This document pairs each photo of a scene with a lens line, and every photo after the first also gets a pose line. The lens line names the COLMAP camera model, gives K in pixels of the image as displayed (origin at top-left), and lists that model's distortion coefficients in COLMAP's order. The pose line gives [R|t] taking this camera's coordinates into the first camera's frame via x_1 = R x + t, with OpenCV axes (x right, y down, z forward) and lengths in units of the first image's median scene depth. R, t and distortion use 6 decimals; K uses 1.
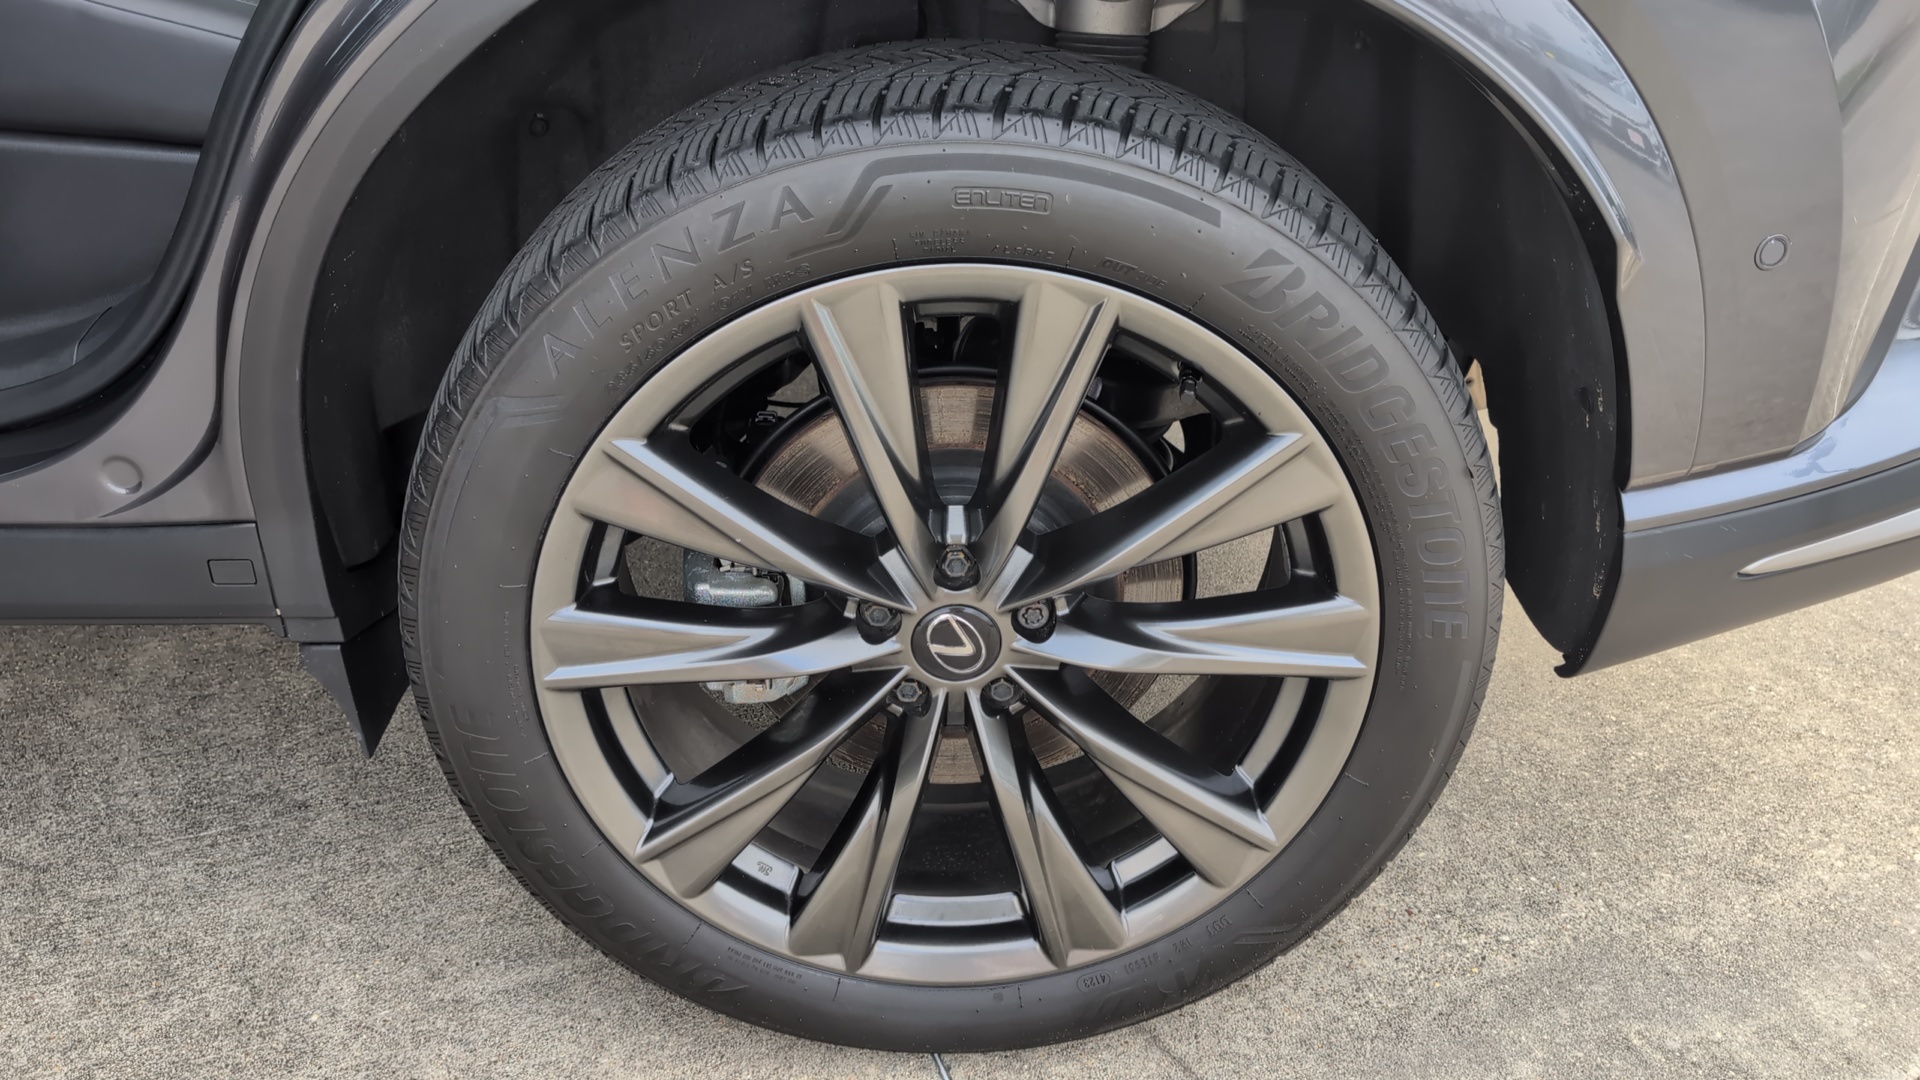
lens RADIAL K [[1630.9, 0, 962.7], [0, 1630.9, 544.1], [0, 0, 1]] dist [0.034894, -0.045164]
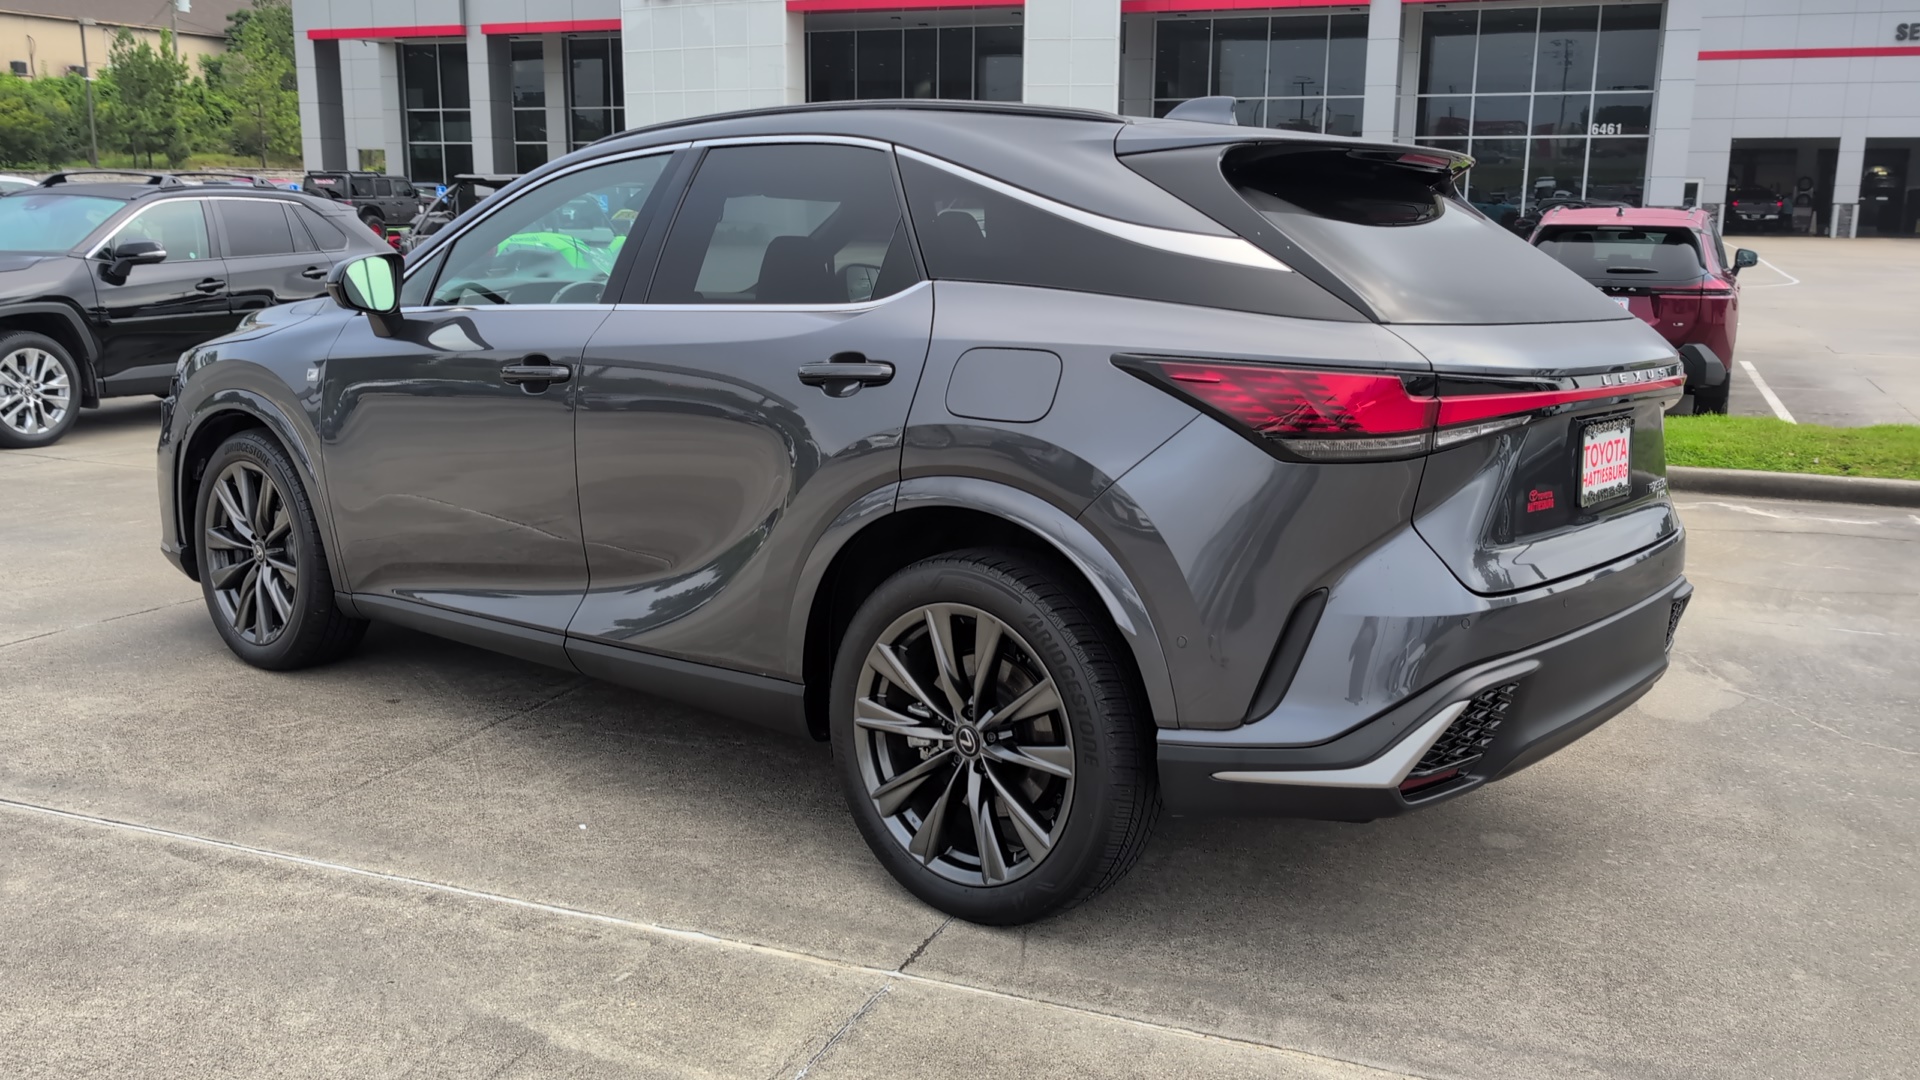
lens RADIAL K [[1630.9, 0, 957.4], [0, 1630.9, 534.0], [0, 0, 1]] dist [0.034894, -0.045164]
pose [[0.743928, 0.104490, -0.660040, 1.903299], [-0.331137, 0.915552, -0.228283, 0.401058], [0.580448, 0.388390, 0.715705, -1.260959]]
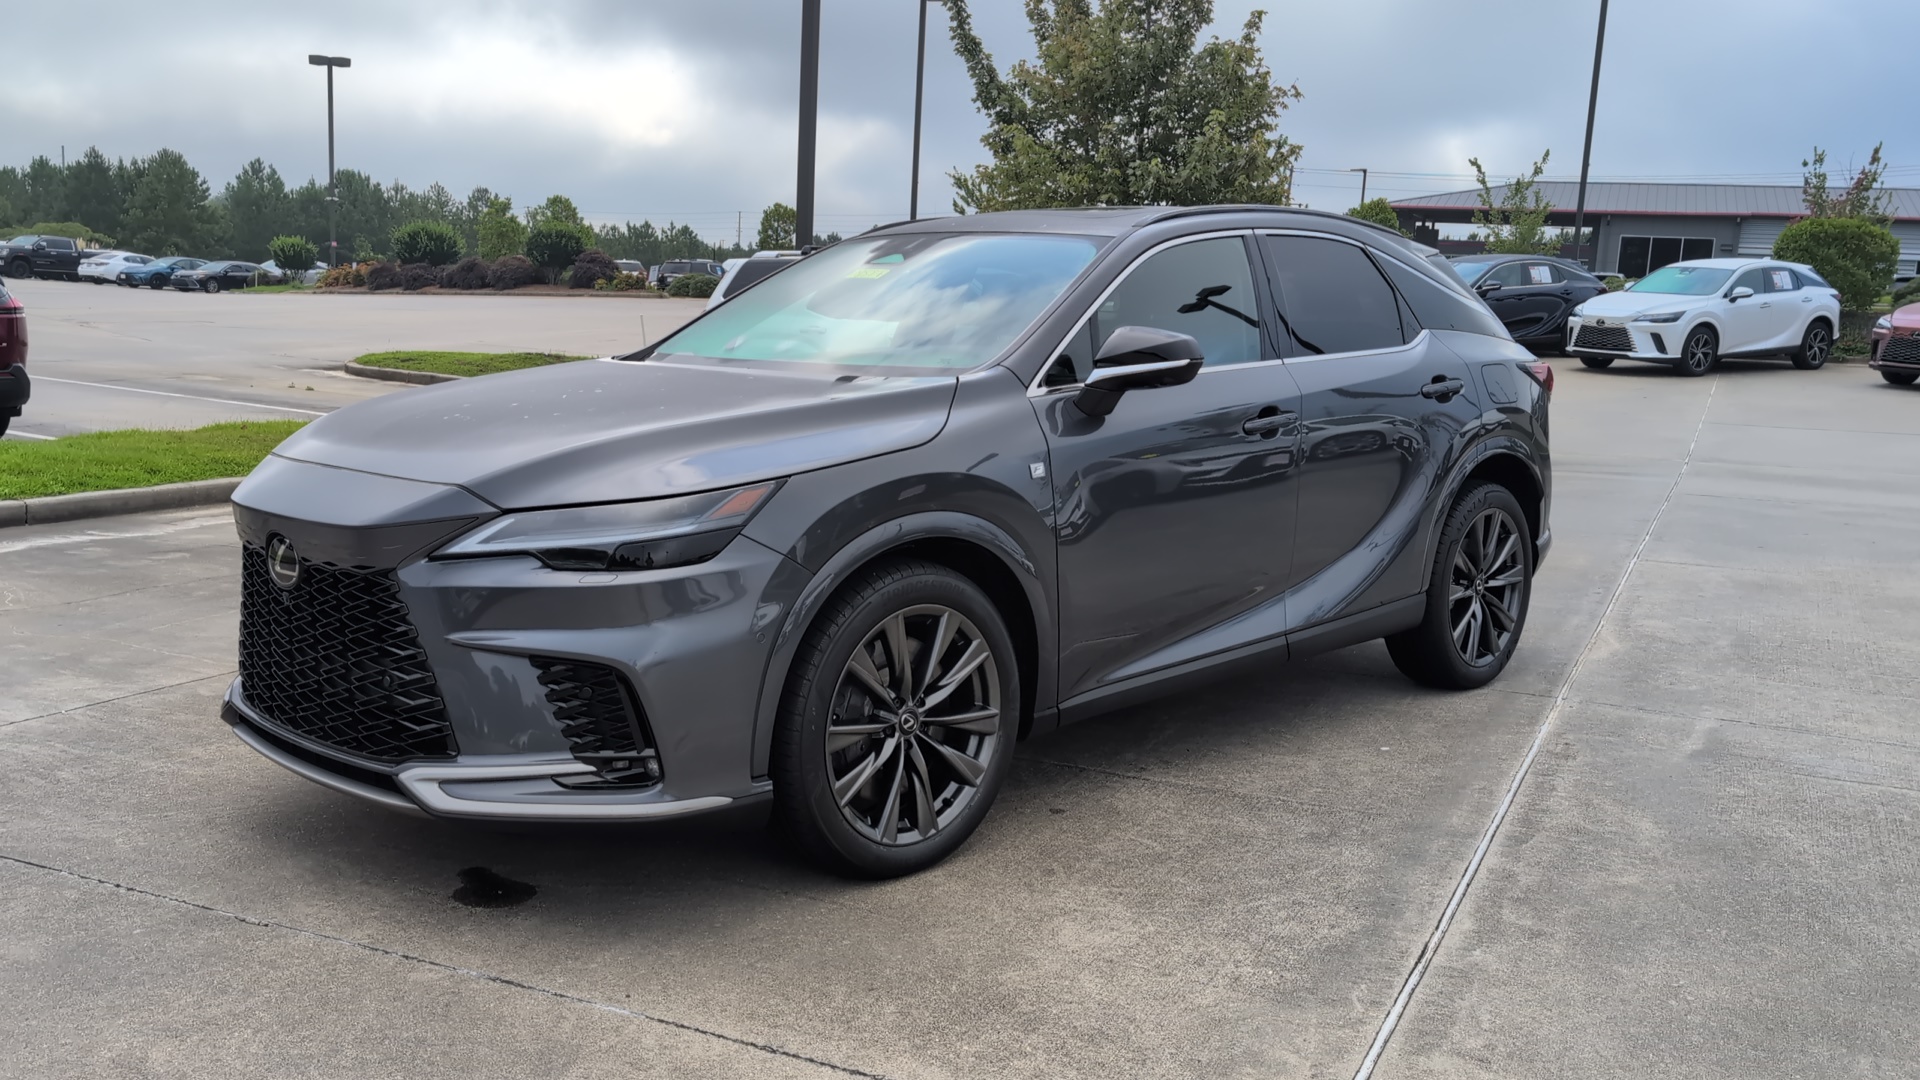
lens RADIAL K [[1630.9, 0, 962.8], [0, 1630.9, 541.7], [0, 0, 1]] dist [0.034894, -0.045164]
pose [[0.717933, -0.116280, 0.686332, -4.844240], [0.344639, 0.916008, -0.205314, 0.444235], [-0.604811, 0.383938, 0.697707, -1.728129]]
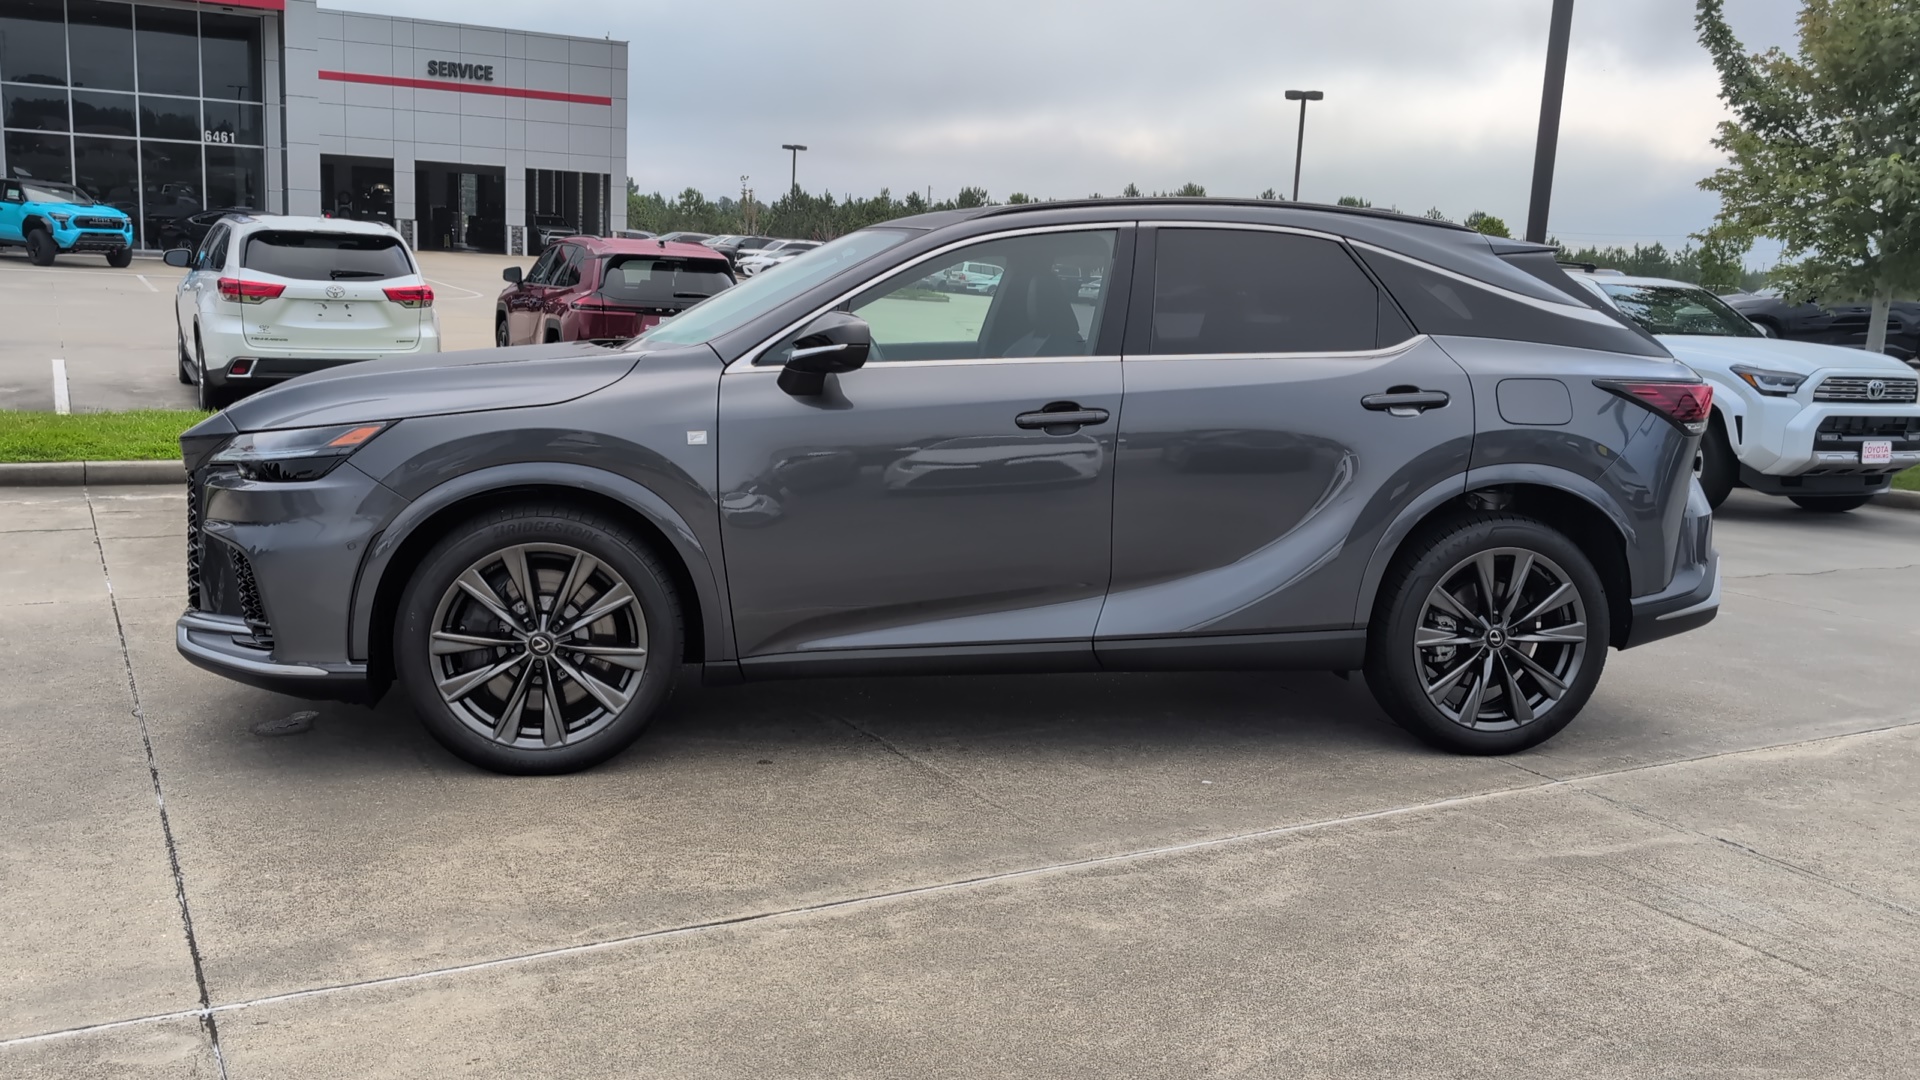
lens RADIAL K [[1630.9, 0, 954.4], [0, 1630.9, 543.0], [0, 0, 1]] dist [0.034894, -0.045164]
pose [[0.987156, -0.016404, 0.158913, -2.206195], [0.071476, 0.934956, -0.347488, 1.288200], [-0.142876, 0.354383, 0.924121, -3.053045]]
